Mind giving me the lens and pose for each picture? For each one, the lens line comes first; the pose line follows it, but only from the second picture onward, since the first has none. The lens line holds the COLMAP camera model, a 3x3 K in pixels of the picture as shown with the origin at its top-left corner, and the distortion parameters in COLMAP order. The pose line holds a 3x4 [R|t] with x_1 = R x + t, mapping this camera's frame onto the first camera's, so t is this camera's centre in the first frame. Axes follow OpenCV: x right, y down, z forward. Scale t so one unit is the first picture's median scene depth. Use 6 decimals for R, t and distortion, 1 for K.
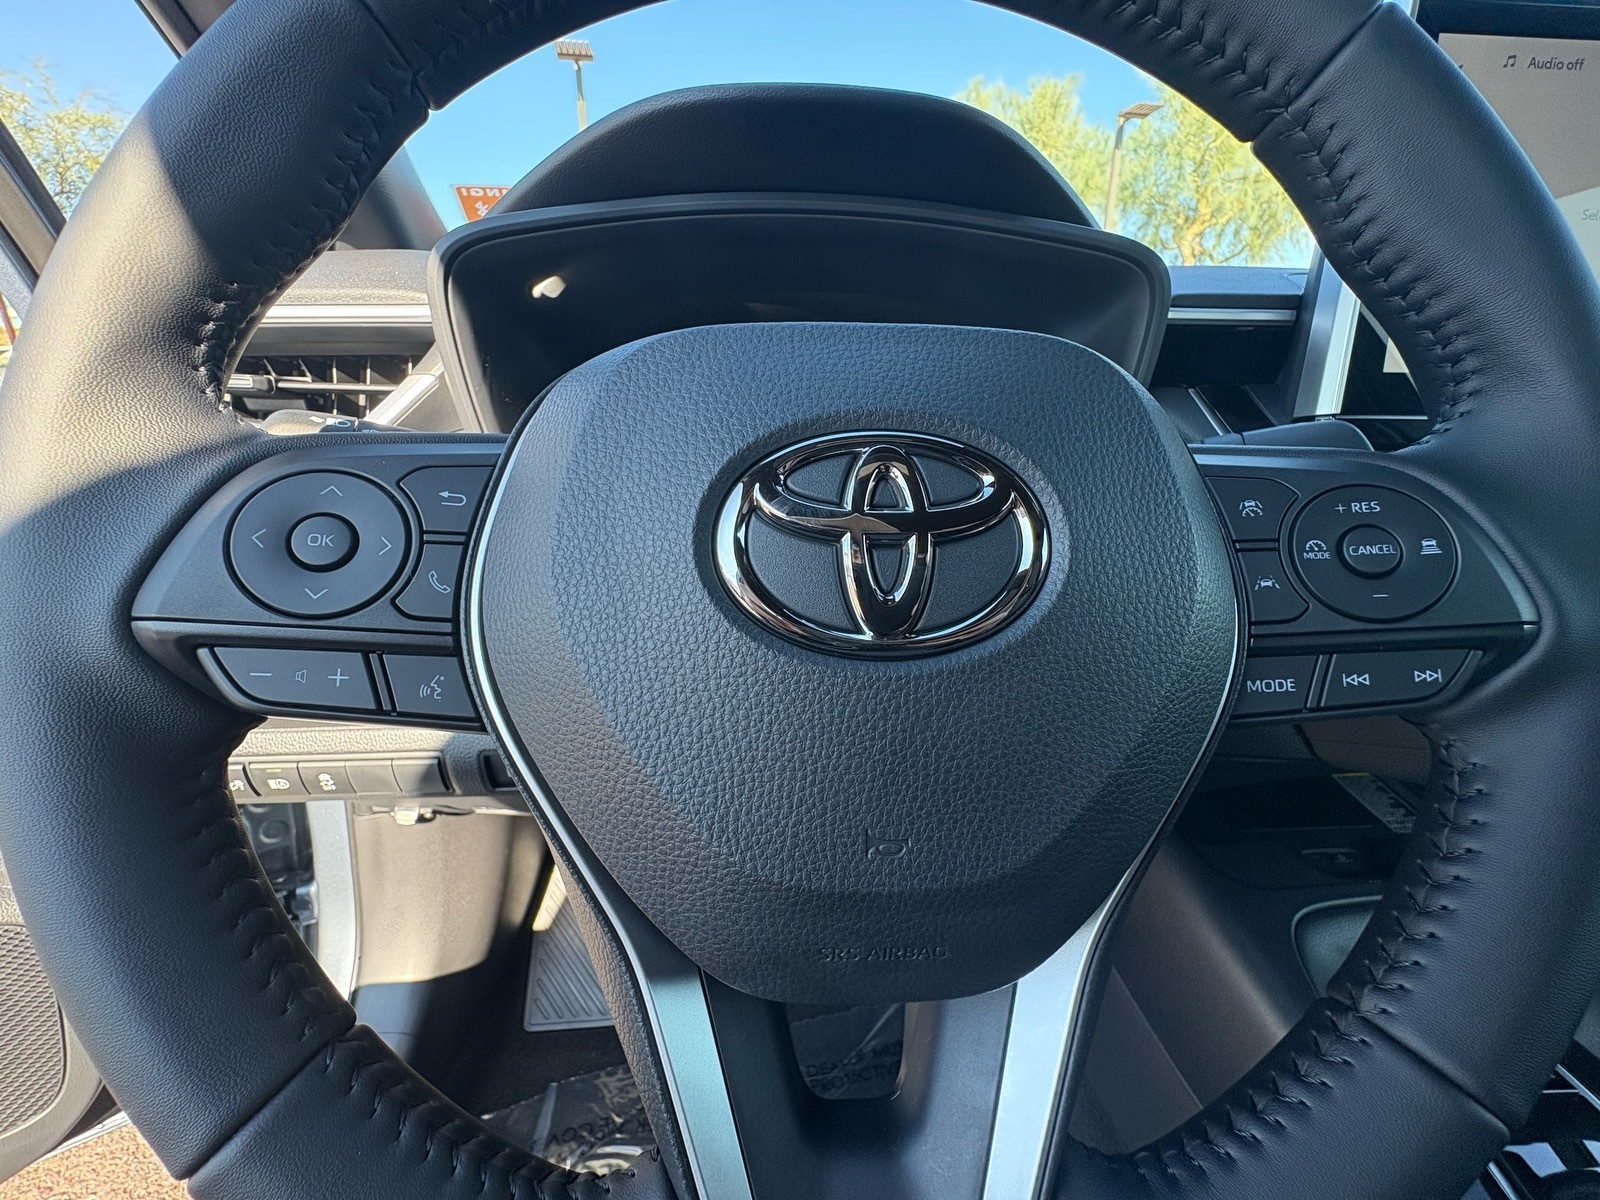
lens RADIAL K [[630.0, 0, 800.0], [0, 630.0, 600.0], [0, 0, 1]] dist [0.000383, 0.000079]
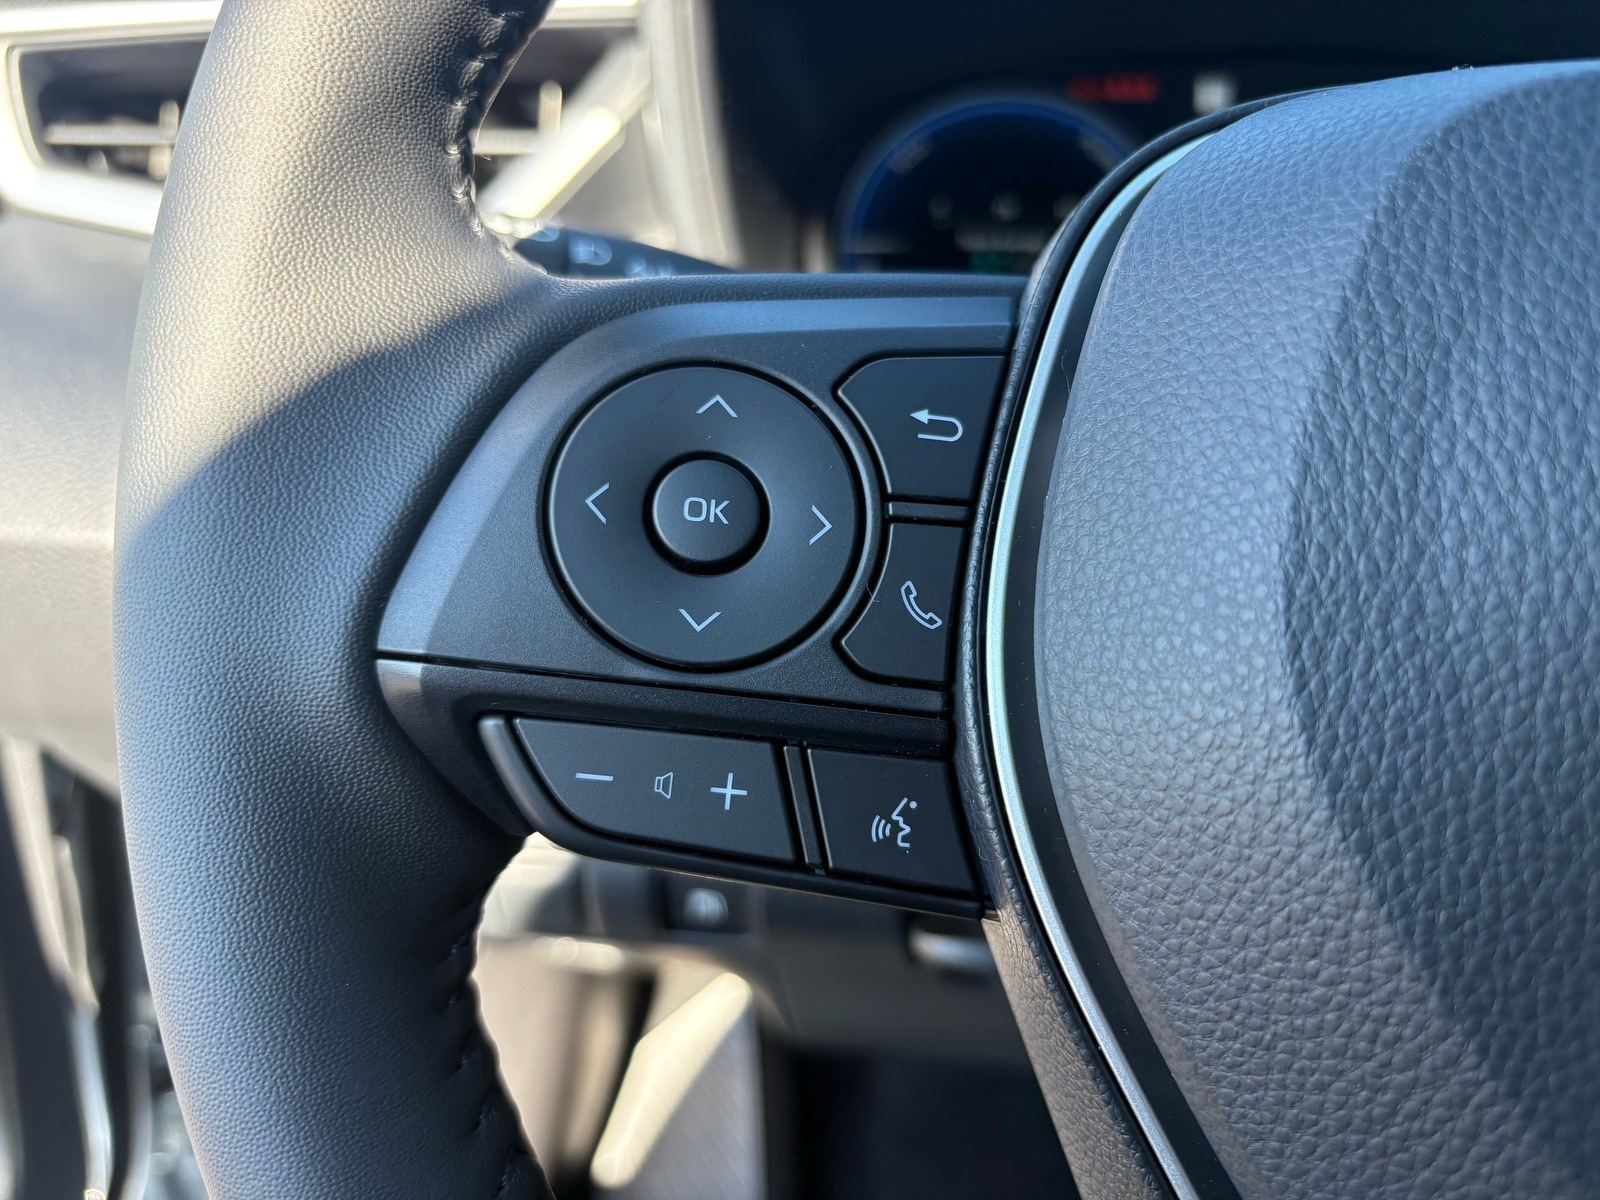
lens RADIAL K [[1294.4, 0, 800.0], [0, 1294.4, 600.0], [0, 0, 1]] dist [-0.009179, -0.001253]
pose [[0.982775, 0.059055, -0.175119, -0.506209], [-0.050550, 0.997333, 0.052637, -0.081568], [0.177761, -0.042878, 0.983139, 0.023271]]
